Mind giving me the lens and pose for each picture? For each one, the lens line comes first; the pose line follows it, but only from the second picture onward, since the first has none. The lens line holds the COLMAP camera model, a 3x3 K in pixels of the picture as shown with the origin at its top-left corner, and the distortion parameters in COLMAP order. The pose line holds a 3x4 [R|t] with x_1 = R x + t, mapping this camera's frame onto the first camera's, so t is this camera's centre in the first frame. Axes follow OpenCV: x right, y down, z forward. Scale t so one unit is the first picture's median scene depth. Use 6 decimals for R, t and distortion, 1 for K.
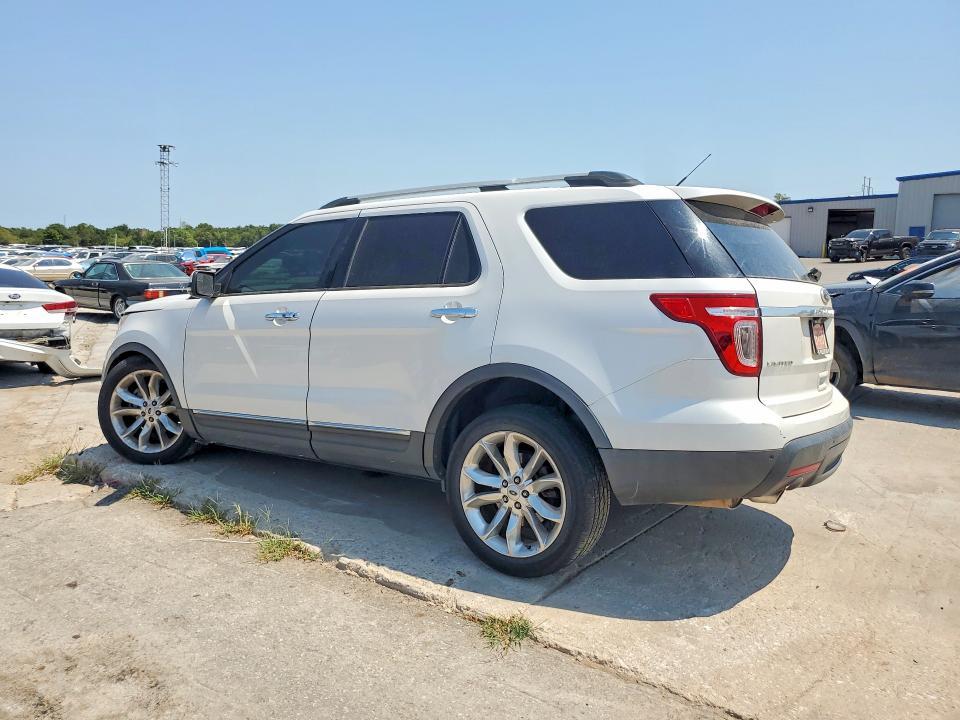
lens RADIAL K [[766.5, 0, 480.0], [0, 766.5, 360.0], [0, 0, 1]] dist [0.050898, -0.004375]
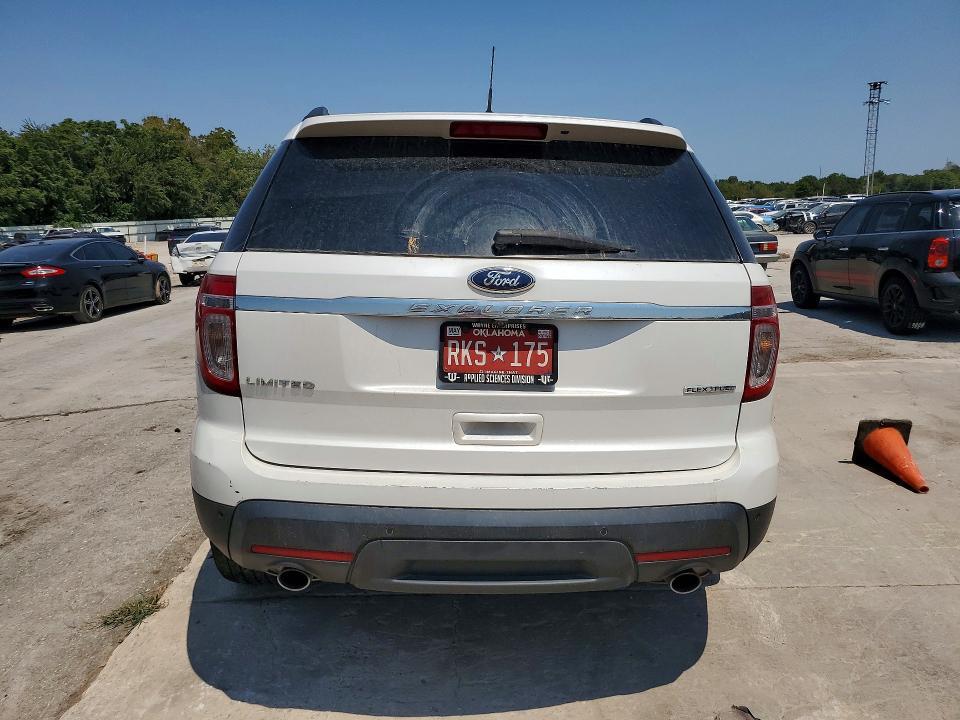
lens RADIAL K [[766.5, 0, 480.0], [0, 766.5, 360.0], [0, 0, 1]] dist [0.050898, -0.004375]
pose [[0.593242, 0.128744, -0.794663, 0.091493], [-0.077381, 0.991678, 0.102895, -0.008750], [0.801297, 0.000450, 0.598267, 0.067312]]
